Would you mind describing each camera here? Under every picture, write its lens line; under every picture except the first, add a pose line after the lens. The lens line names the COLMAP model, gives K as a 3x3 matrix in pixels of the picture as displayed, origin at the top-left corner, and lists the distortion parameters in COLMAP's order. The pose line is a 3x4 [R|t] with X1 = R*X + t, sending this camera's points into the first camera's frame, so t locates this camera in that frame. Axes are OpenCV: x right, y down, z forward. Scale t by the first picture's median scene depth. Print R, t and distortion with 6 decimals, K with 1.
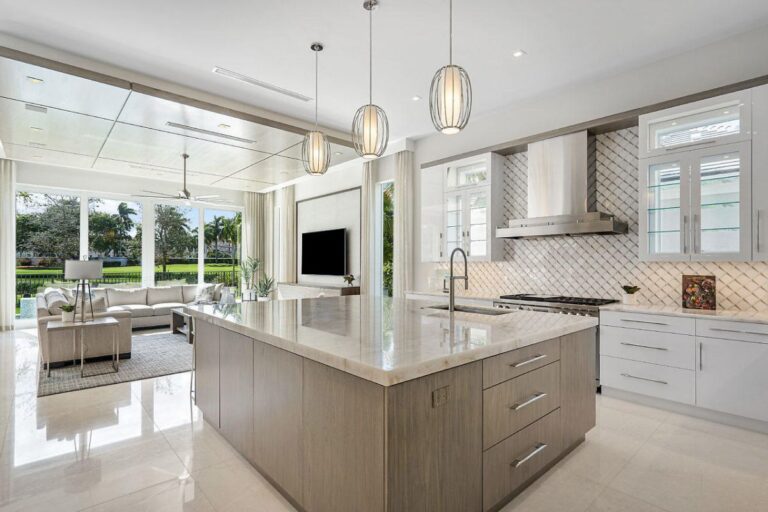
lens RADIAL K [[373.8, 0, 383.8], [0, 373.8, 259.8], [0, 0, 1]] dist [-0.003026, -0.000317]
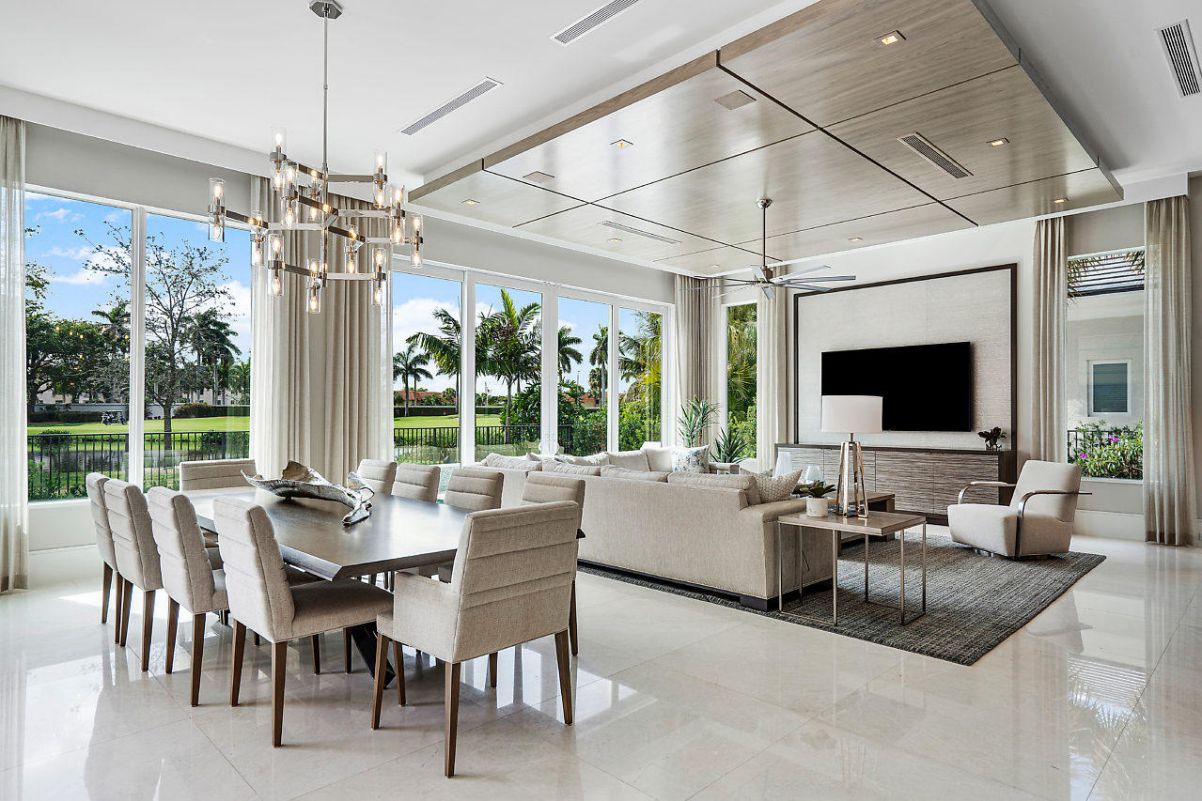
lens RADIAL K [[679.2, 0, 600.5], [0, 679.2, 404.2], [0, 0, 1]] dist [0.001182, 0.000355]
pose [[0.998915, -0.000893, 0.046566, -0.519943], [0.001262, 0.999968, -0.007885, 0.010088], [-0.046557, 0.007935, 0.998884, 0.030860]]
